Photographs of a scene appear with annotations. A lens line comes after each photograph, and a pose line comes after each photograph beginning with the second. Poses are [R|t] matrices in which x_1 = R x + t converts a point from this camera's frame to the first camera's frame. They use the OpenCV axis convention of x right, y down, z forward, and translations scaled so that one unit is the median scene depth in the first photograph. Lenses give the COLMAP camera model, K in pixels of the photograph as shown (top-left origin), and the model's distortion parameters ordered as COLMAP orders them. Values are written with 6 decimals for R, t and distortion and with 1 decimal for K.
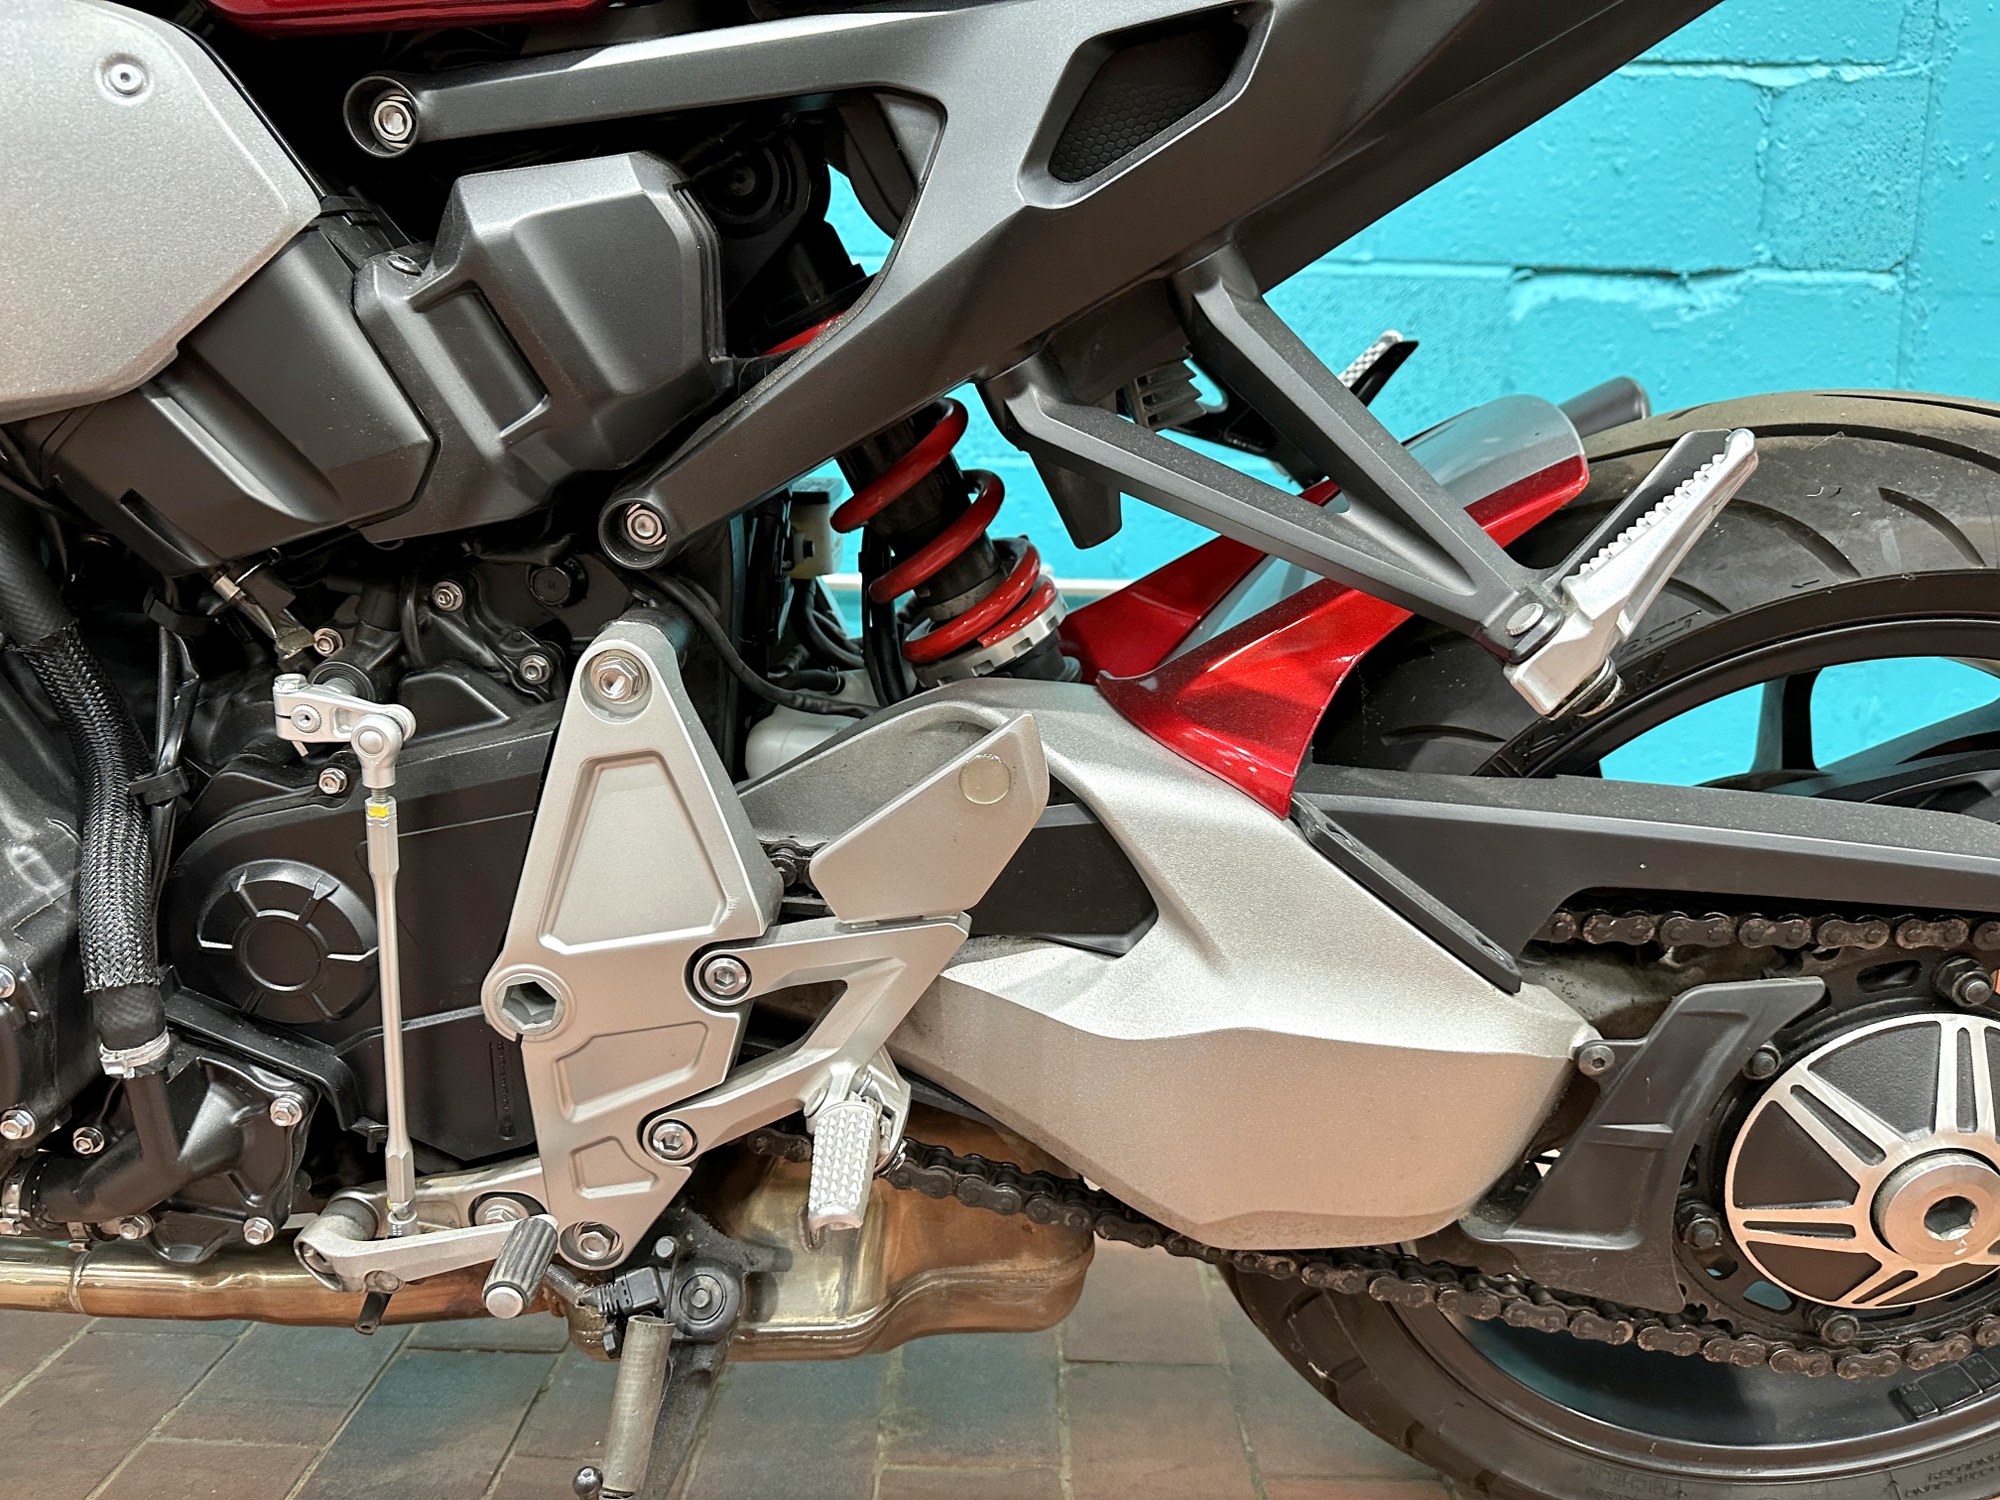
lens RADIAL K [[1412.3, 0, 998.3], [0, 1412.3, 733.0], [0, 0, 1]] dist [-0.019716, 0.005504]
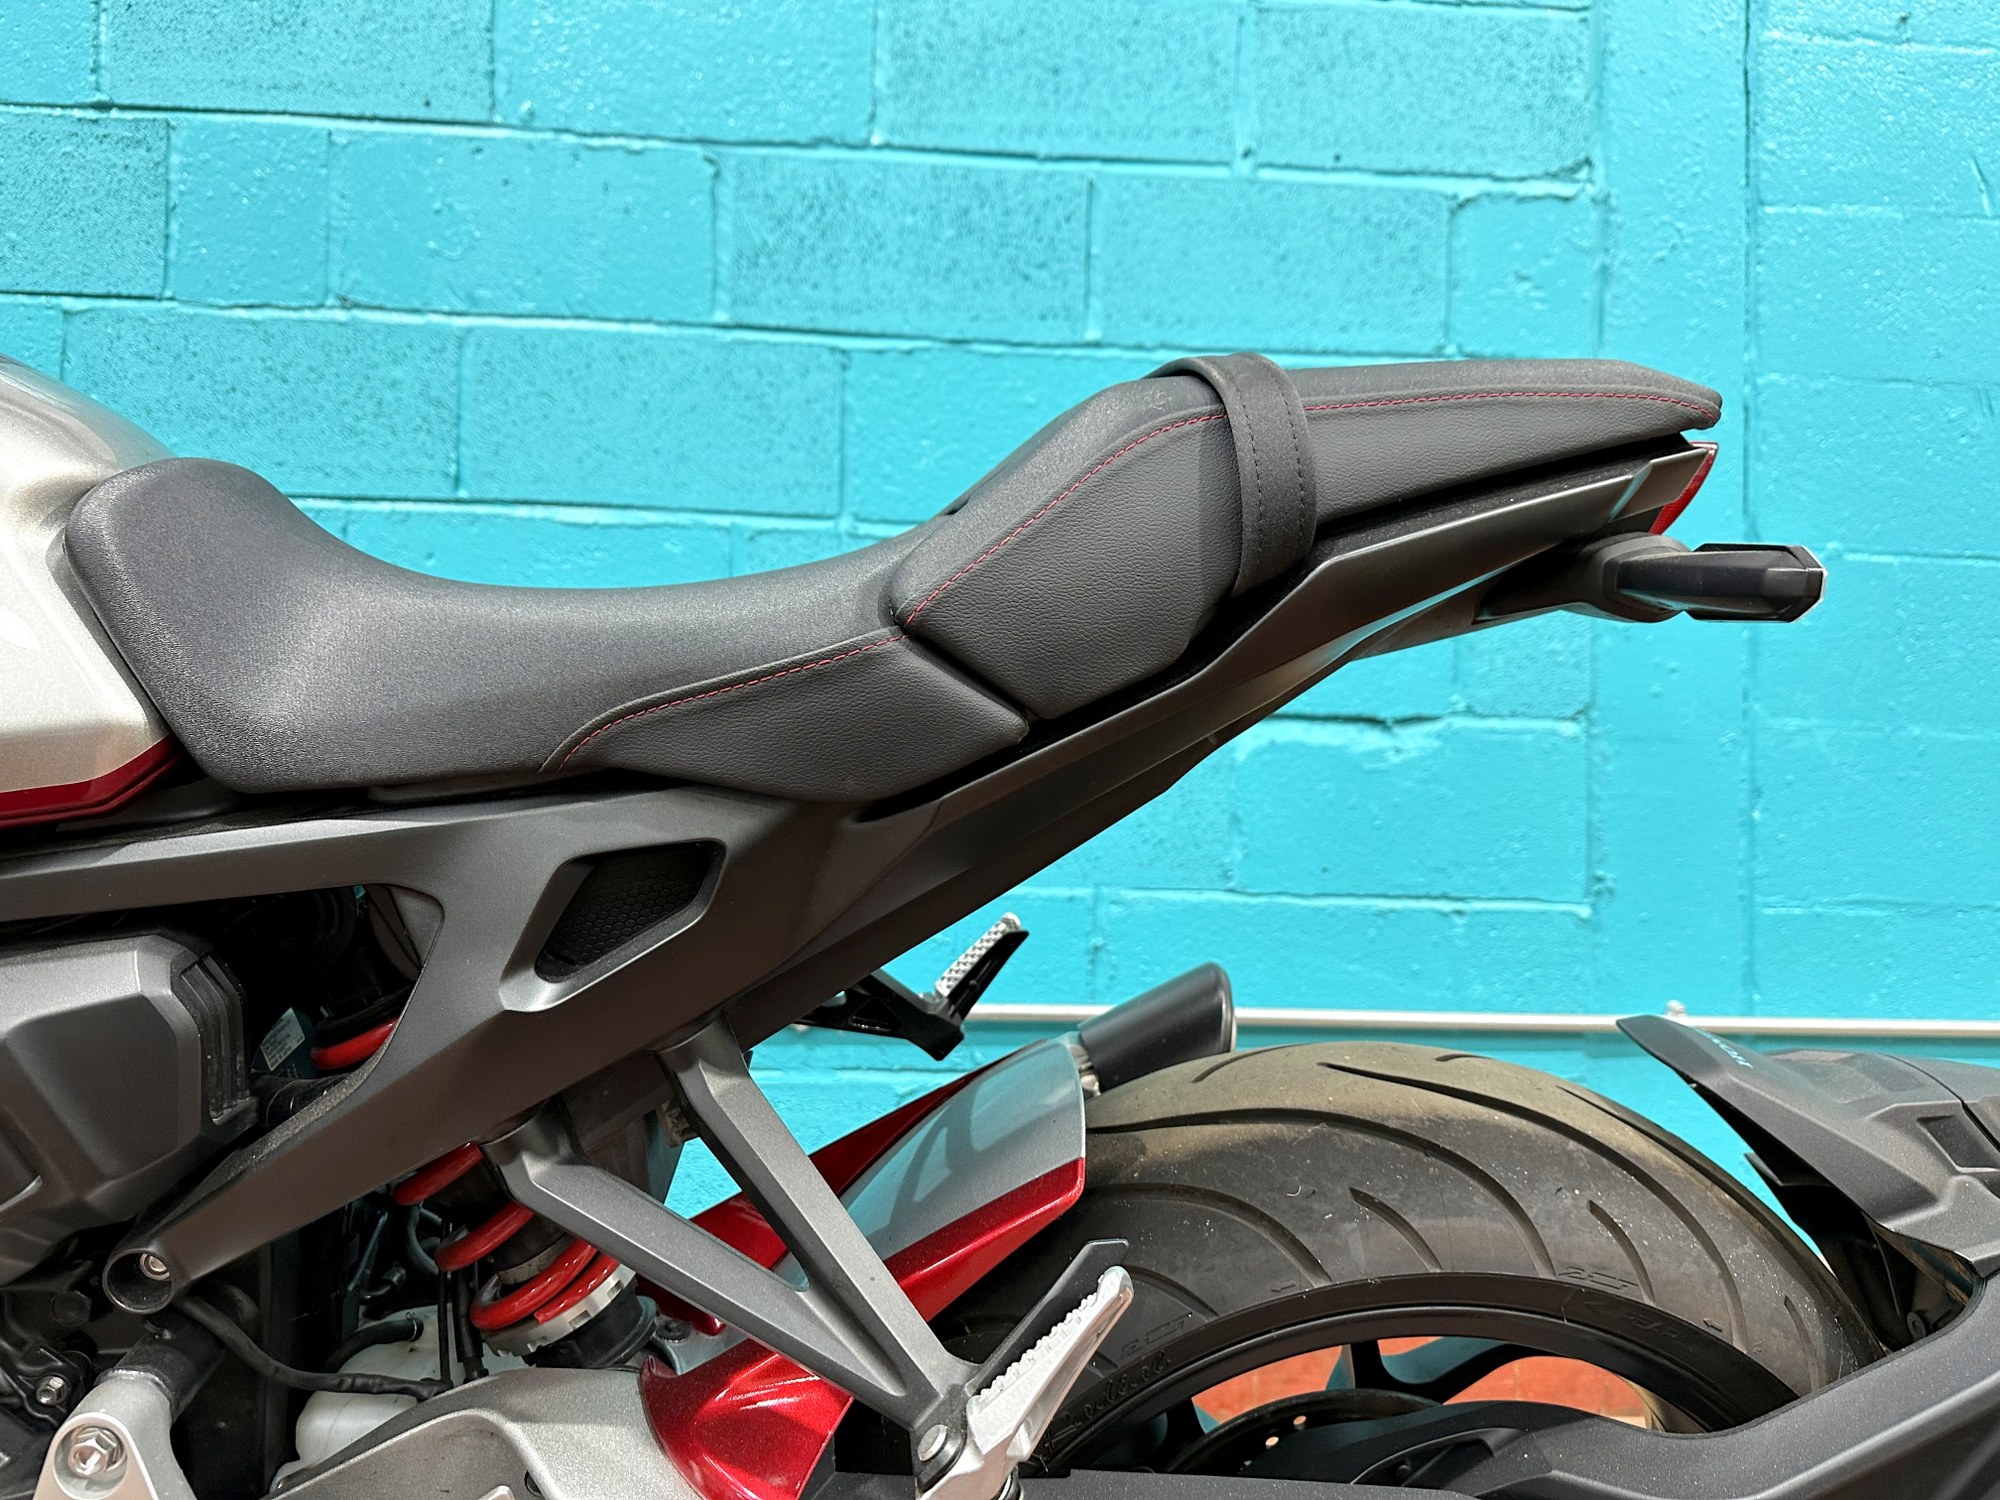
lens RADIAL K [[1401.5, 0, 1000.0], [0, 1401.5, 750.0], [0, 0, 1]] dist [0.051544, -0.087704]
pose [[0.995380, 0.009339, 0.095559, 0.237206], [0.008717, 0.982358, -0.186808, -0.295760], [-0.095617, 0.186778, 0.977738, -0.112280]]
